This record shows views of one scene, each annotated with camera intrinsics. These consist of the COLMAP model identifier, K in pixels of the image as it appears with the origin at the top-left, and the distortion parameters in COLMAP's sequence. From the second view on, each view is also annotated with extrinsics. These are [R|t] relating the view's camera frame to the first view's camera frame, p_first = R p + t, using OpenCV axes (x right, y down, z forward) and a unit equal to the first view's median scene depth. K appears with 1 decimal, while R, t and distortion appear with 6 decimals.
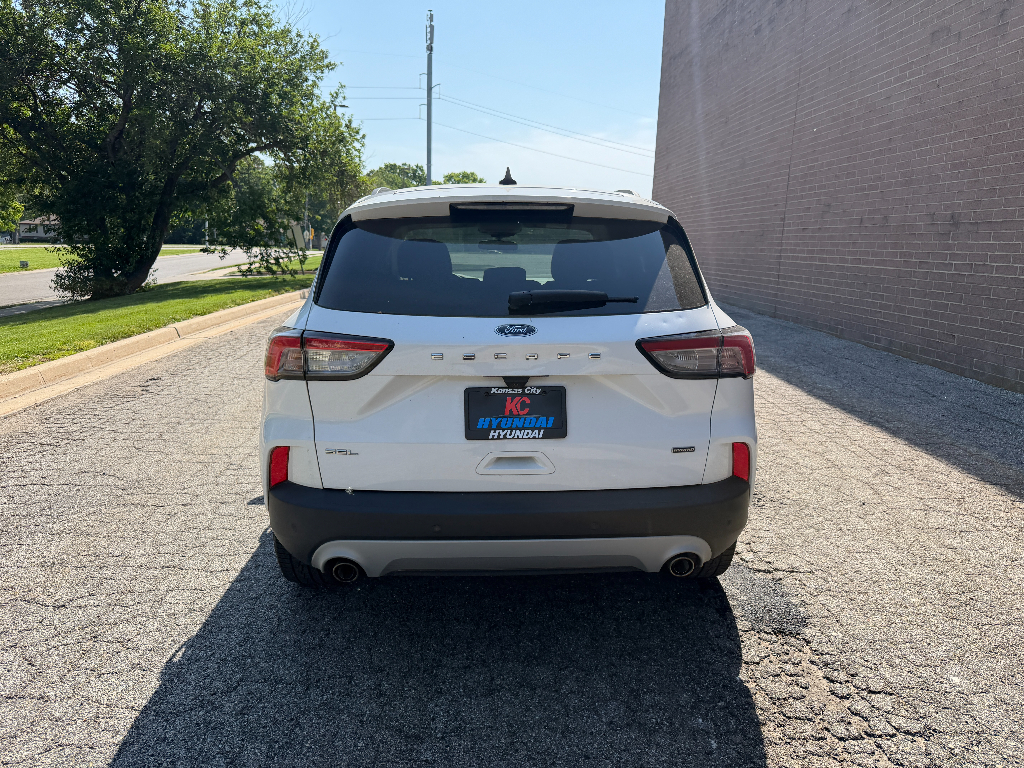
lens RADIAL K [[717.9, 0, 512.0], [0, 717.9, 384.0], [0, 0, 1]] dist [-0.004236, -0.007890]
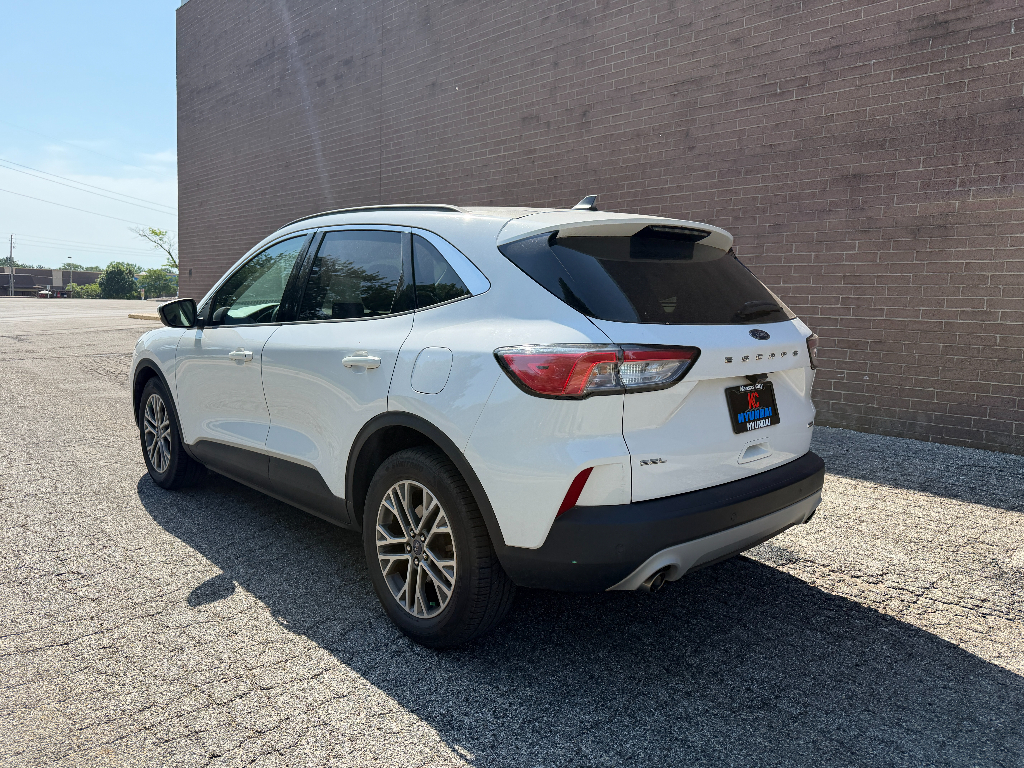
lens RADIAL K [[725.3, 0, 489.2], [0, 725.3, 407.5], [0, 0, 1]] dist [0.003657, -0.009757]
pose [[0.751786, -0.089104, 0.653359, -0.756594], [0.112615, 0.993621, 0.005928, -0.009580], [-0.649719, 0.069122, 0.757025, 0.265309]]
